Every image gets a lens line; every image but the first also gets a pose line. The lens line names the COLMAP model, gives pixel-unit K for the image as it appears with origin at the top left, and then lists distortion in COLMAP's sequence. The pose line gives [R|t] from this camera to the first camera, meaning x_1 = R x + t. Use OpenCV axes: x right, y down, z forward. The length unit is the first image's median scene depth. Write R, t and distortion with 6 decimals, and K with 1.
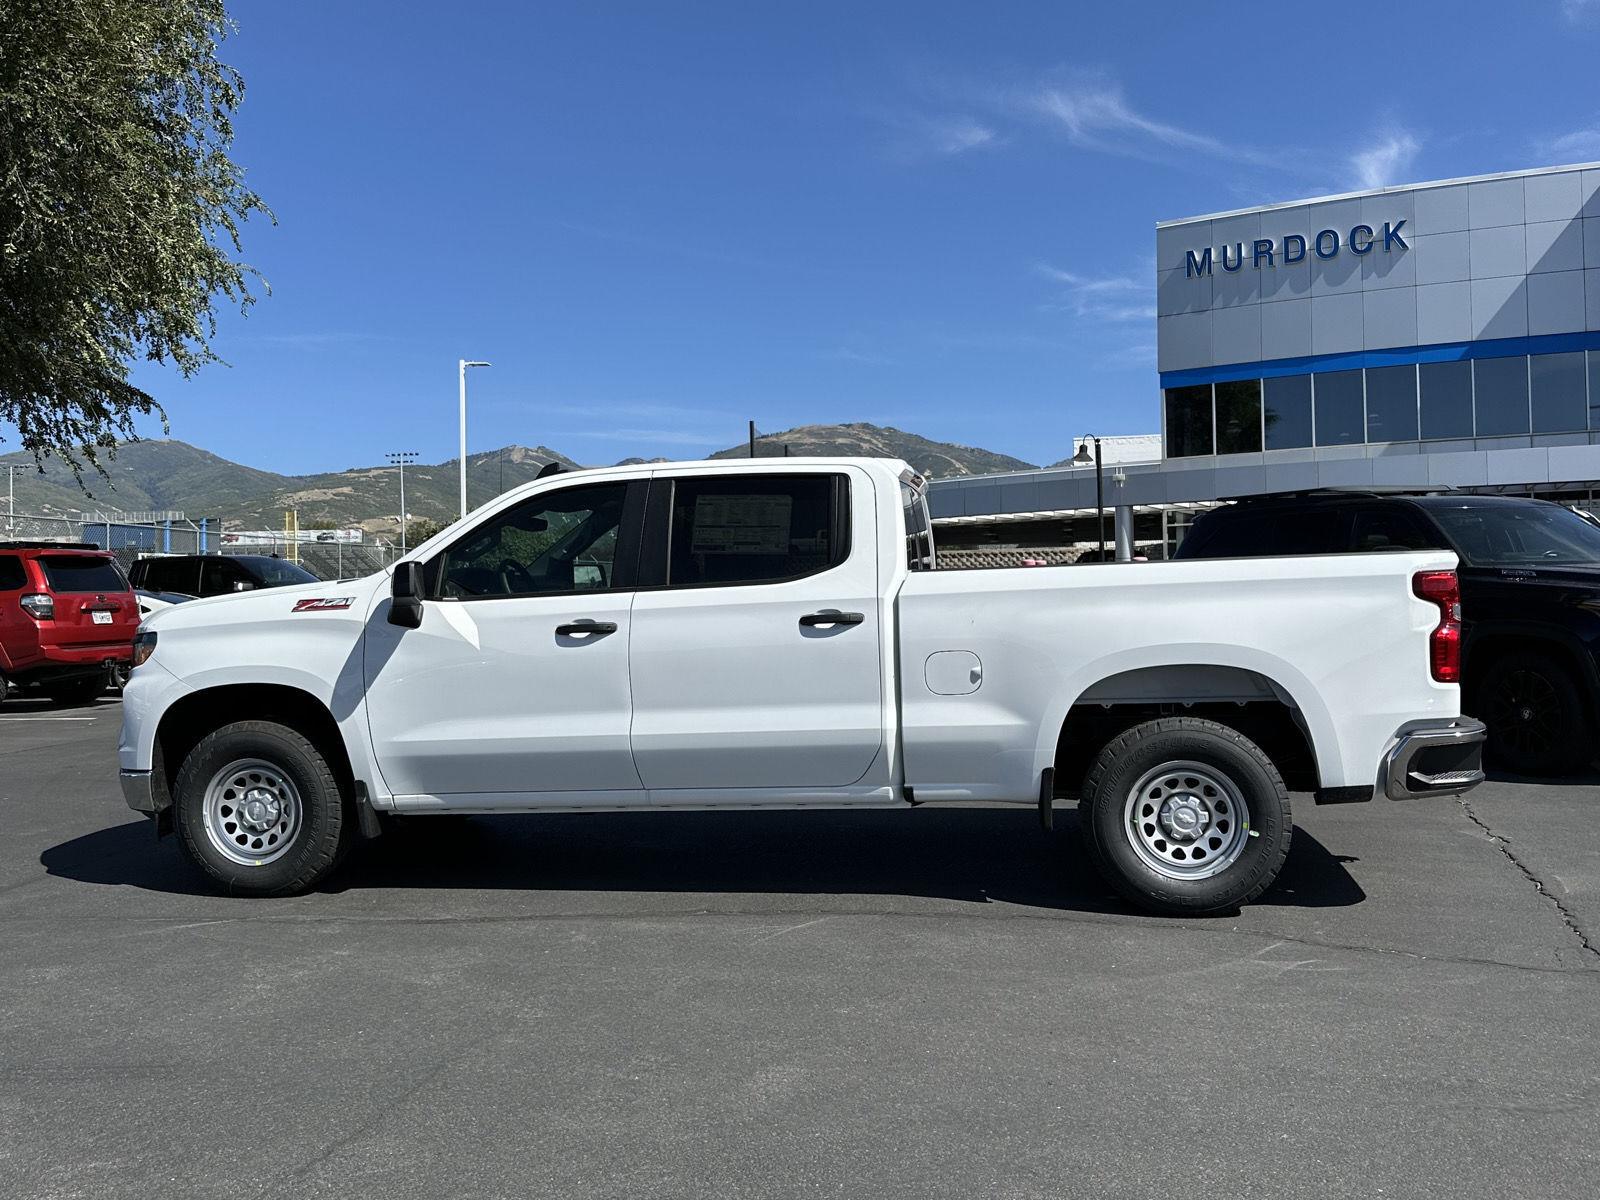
lens RADIAL K [[1363.4, 0, 807.3], [0, 1363.4, 595.7], [0, 0, 1]] dist [0.168920, -0.349662]
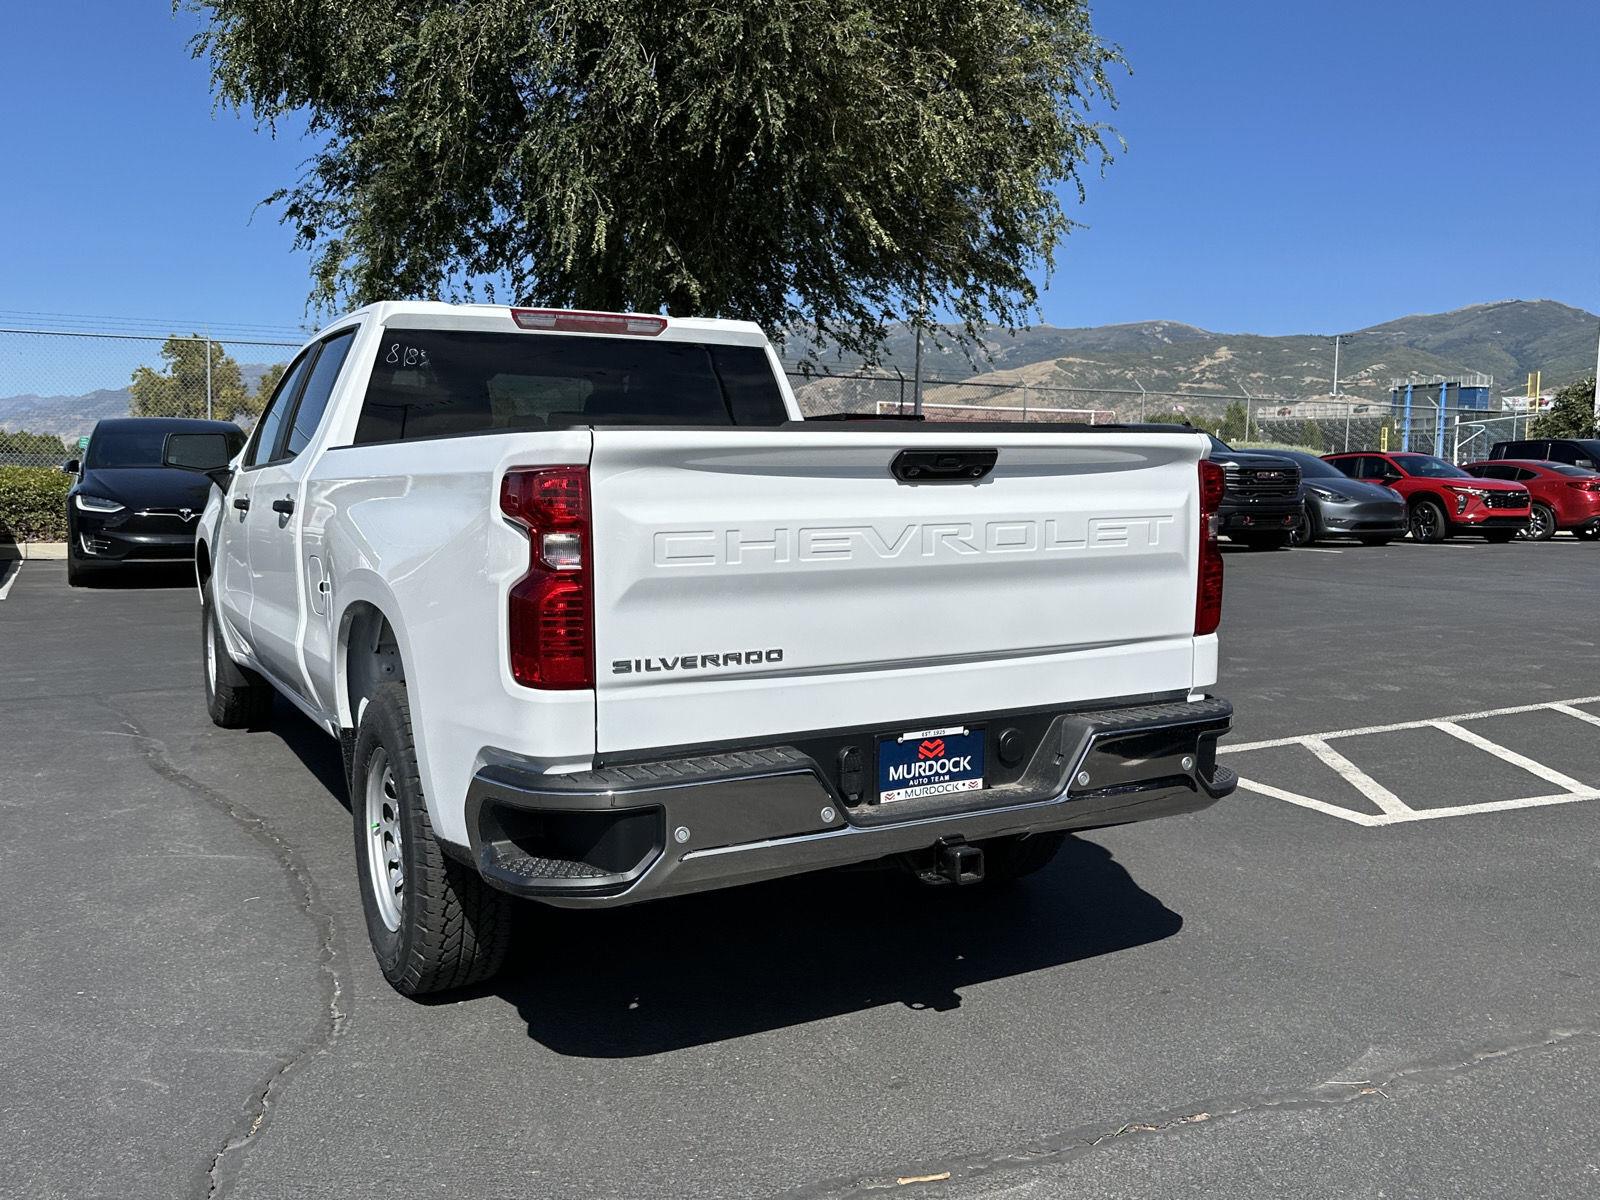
lens RADIAL K [[1362.4, 0, 797.9], [0, 1362.4, 588.9], [0, 0, 1]] dist [0.170067, -0.351281]
pose [[0.617557, 0.092899, -0.781021, 0.810594], [-0.021246, 0.994608, 0.101505, -0.022842], [0.786239, -0.046092, 0.616200, 0.681937]]
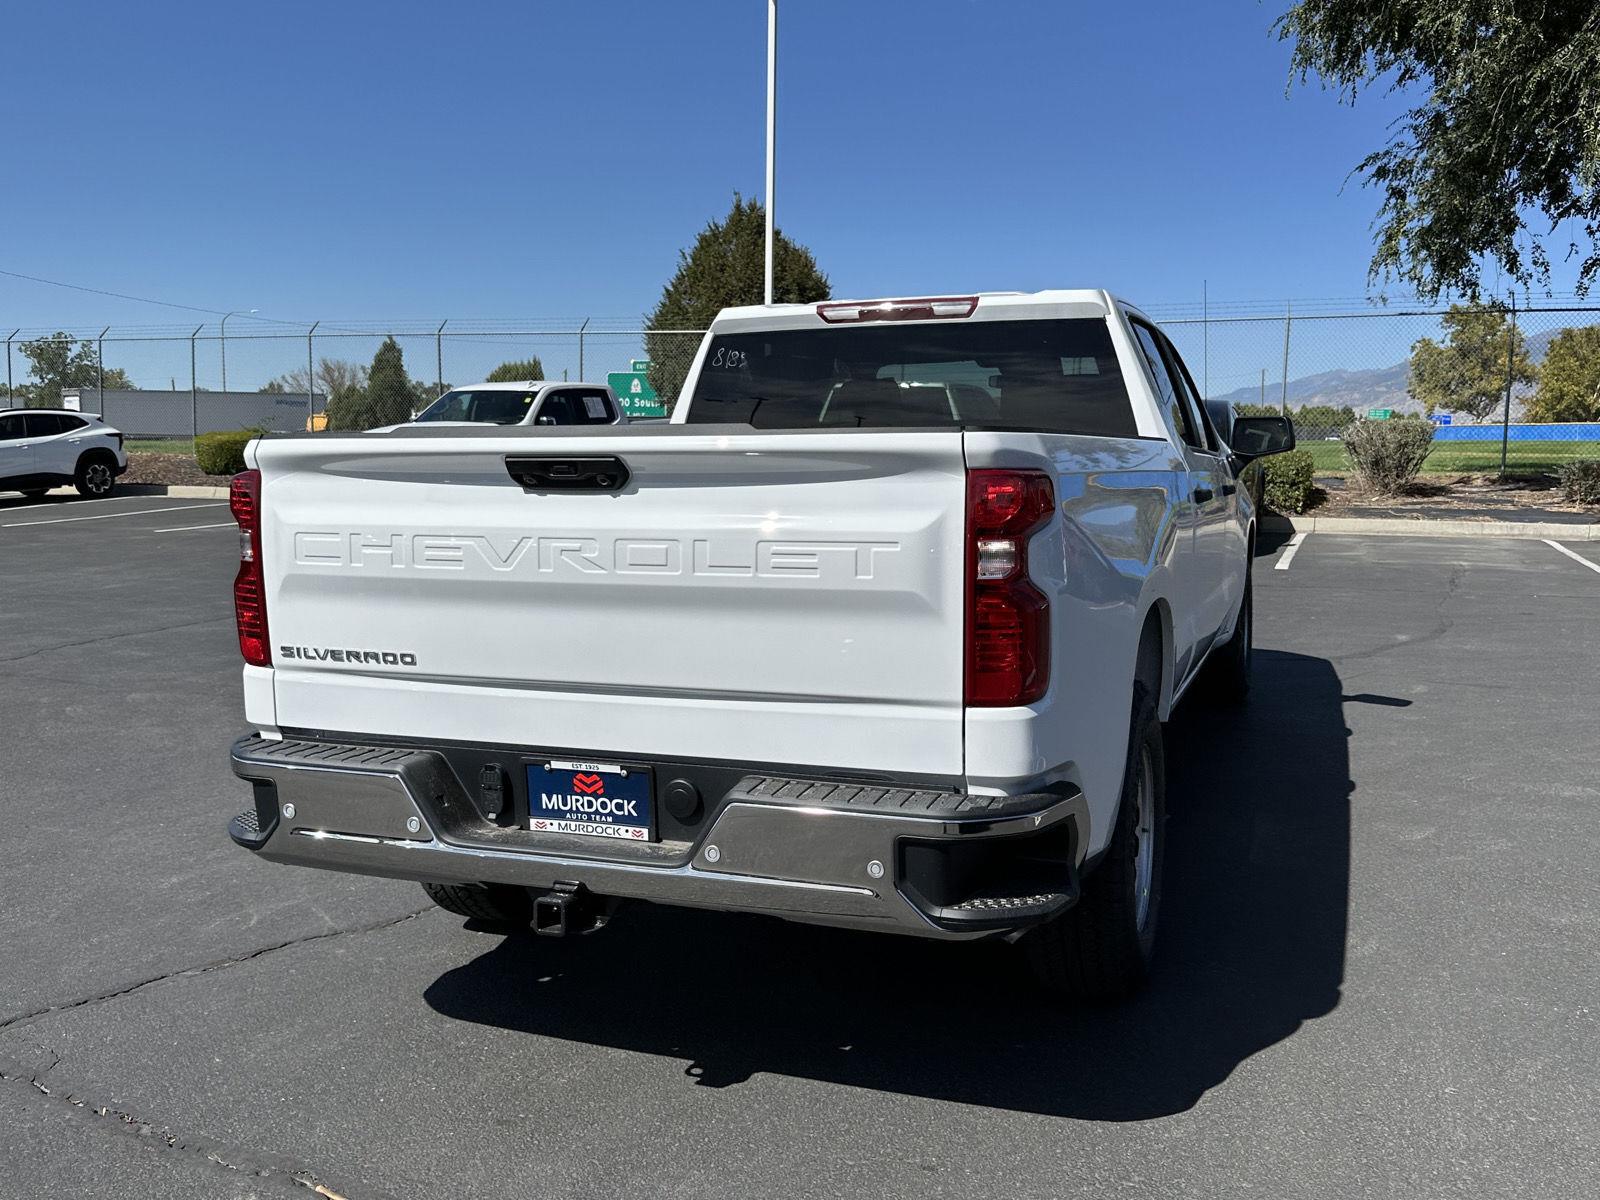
lens RADIAL K [[1363.4, 0, 807.3], [0, 1363.4, 595.7], [0, 0, 1]] dist [0.168920, -0.349662]
pose [[-0.191196, 0.134154, -0.972341, 0.878878], [0.001317, 0.990650, 0.136421, -0.039486], [0.981551, 0.024803, -0.189585, 1.189124]]
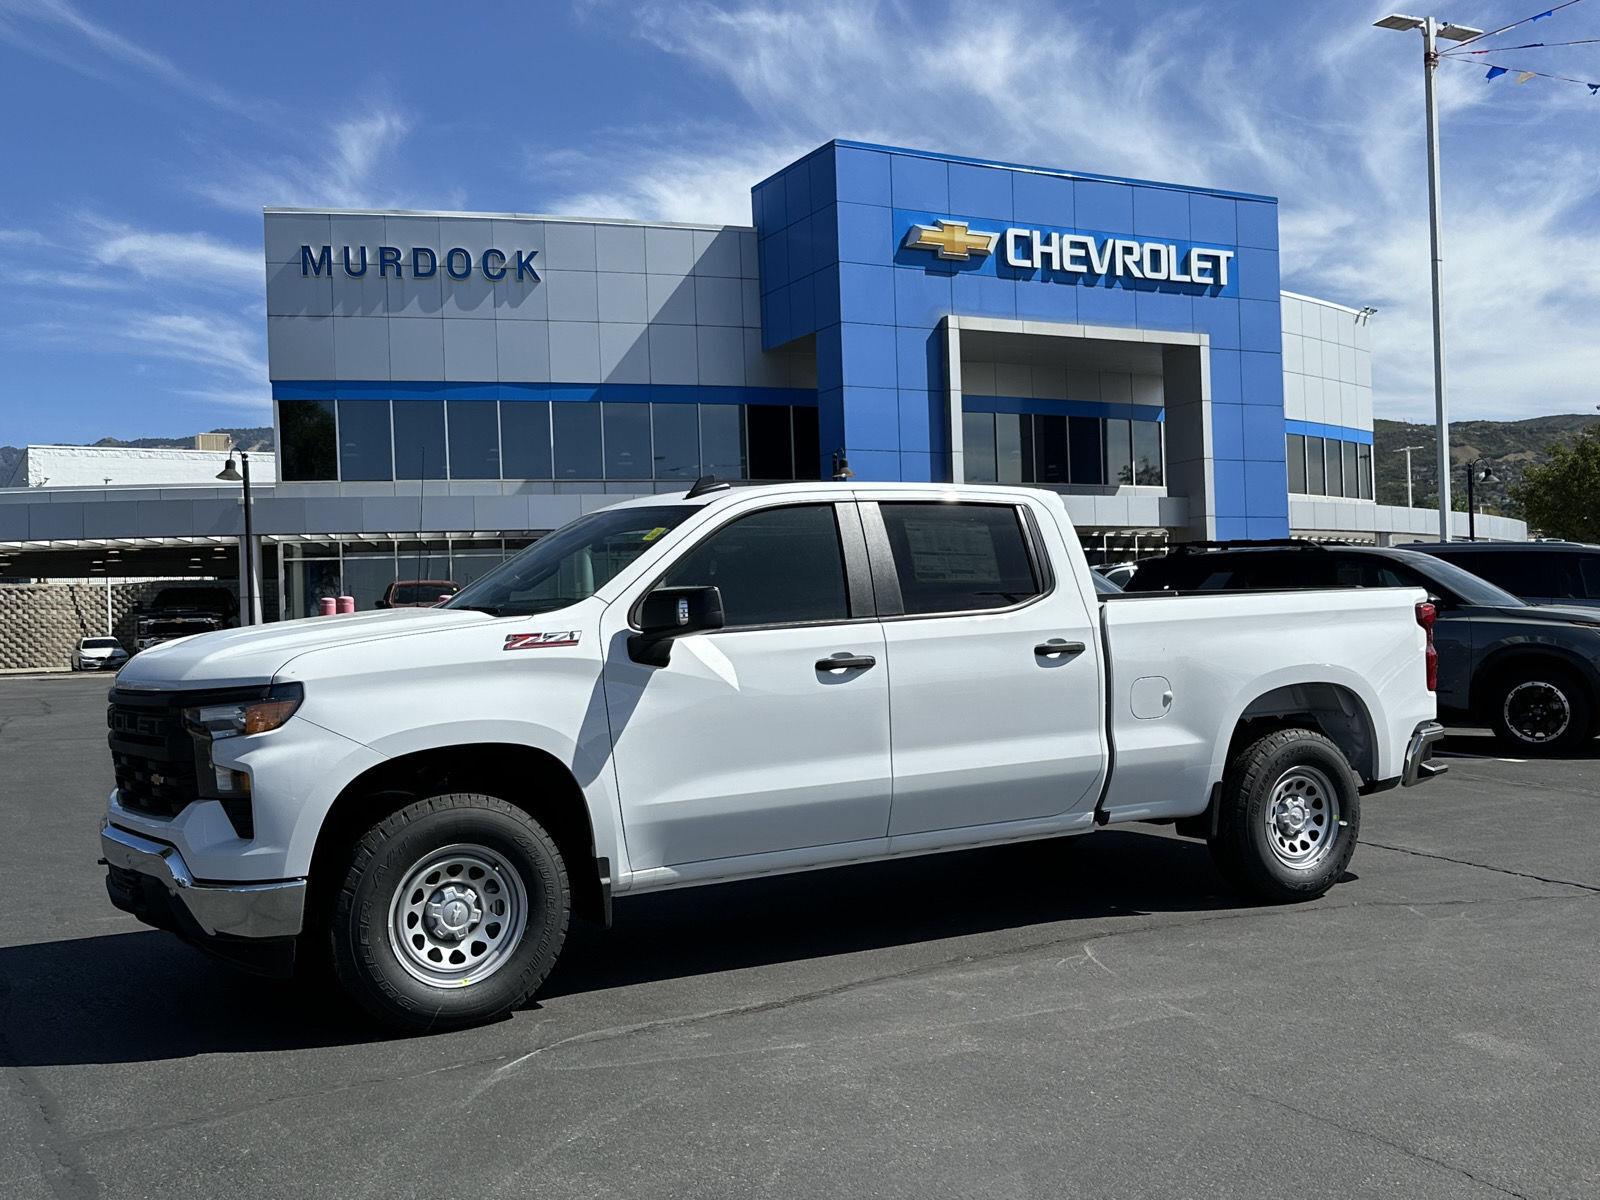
lens RADIAL K [[1567.5, 0, 797.9], [0, 1567.5, 619.1], [0, 0, 1]] dist [0.213255, -0.610752]
pose [[0.772015, -0.001575, 0.635603, -0.819378], [0.011419, 0.999870, -0.011393, 0.006187], [-0.635502, 0.016053, 0.771932, 0.214027]]
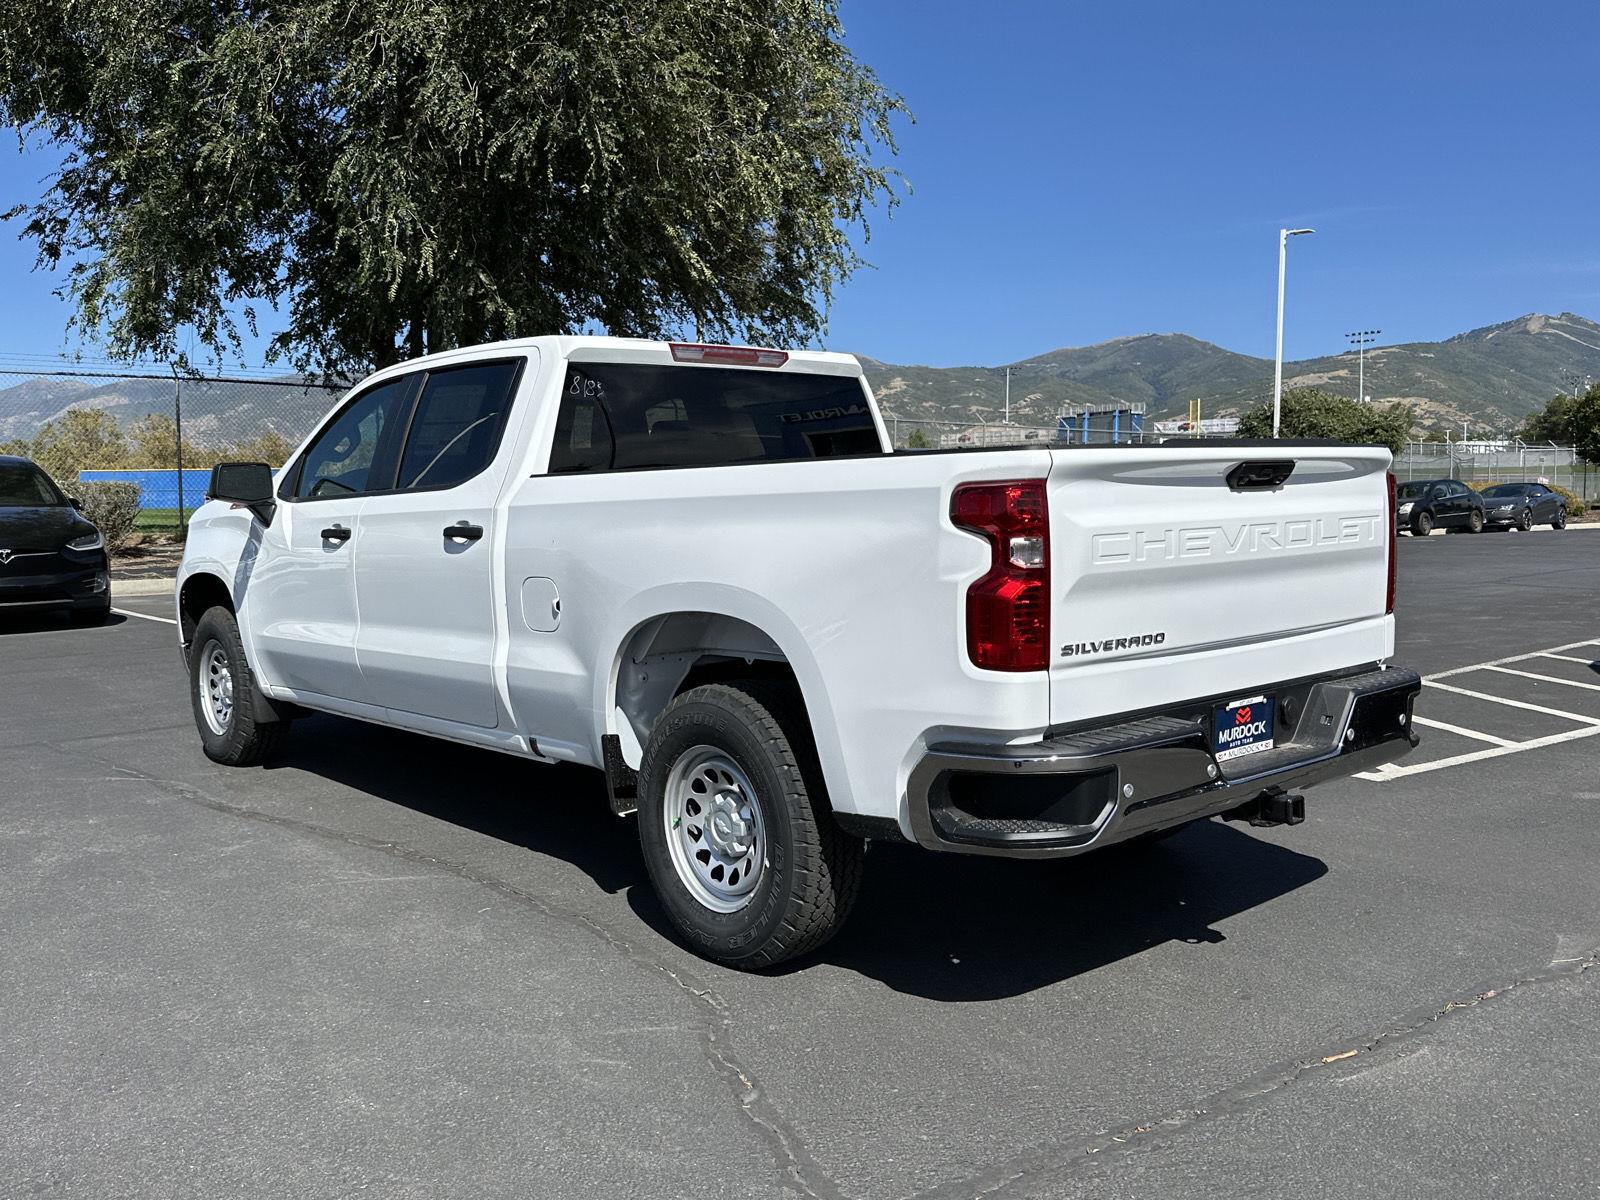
lens RADIAL K [[1362.4, 0, 797.9], [0, 1362.4, 588.9], [0, 0, 1]] dist [0.170067, -0.351281]
pose [[0.773709, 0.054349, -0.631206, 0.678853], [-0.005837, 0.996883, 0.078681, -0.015096], [0.633514, -0.057192, 0.771614, 0.443549]]
